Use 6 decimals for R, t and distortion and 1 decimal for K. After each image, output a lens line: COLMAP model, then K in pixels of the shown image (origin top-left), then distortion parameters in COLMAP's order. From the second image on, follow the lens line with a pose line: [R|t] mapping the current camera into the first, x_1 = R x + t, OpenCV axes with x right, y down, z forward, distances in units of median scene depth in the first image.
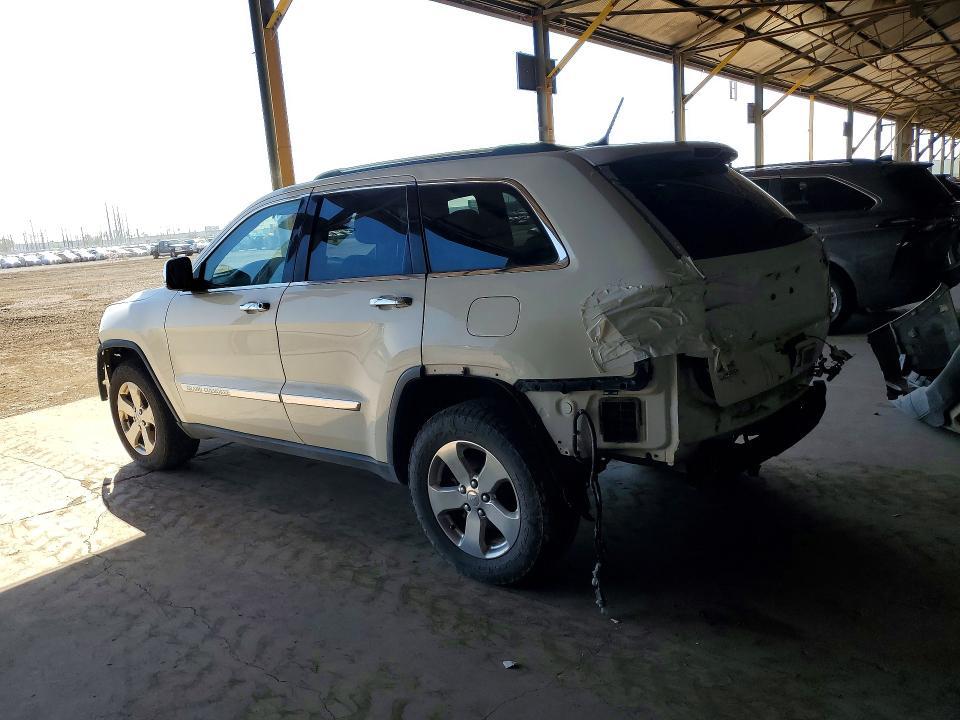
lens RADIAL K [[758.6, 0, 483.2], [0, 758.6, 360.9], [0, 0, 1]] dist [0.008747, -0.005149]
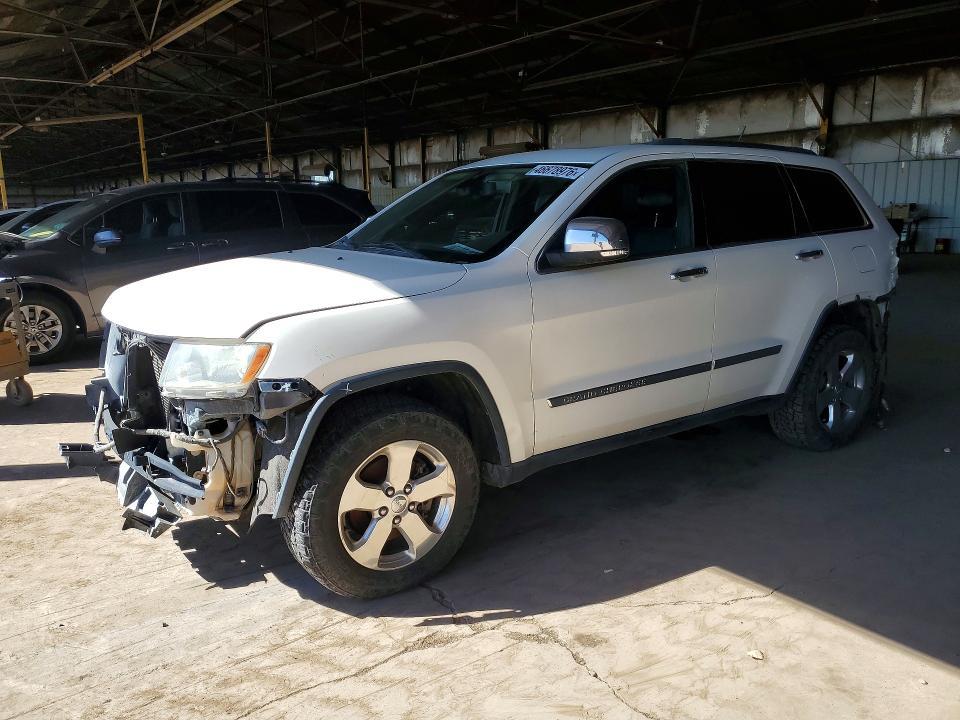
lens RADIAL K [[758.6, 0, 483.2], [0, 758.6, 360.9], [0, 0, 1]] dist [0.008747, -0.005149]
pose [[0.263865, -0.136446, 0.954860, -1.073547], [0.168716, 0.981211, 0.093589, -0.082916], [-0.949690, 0.136406, 0.281928, 0.849909]]
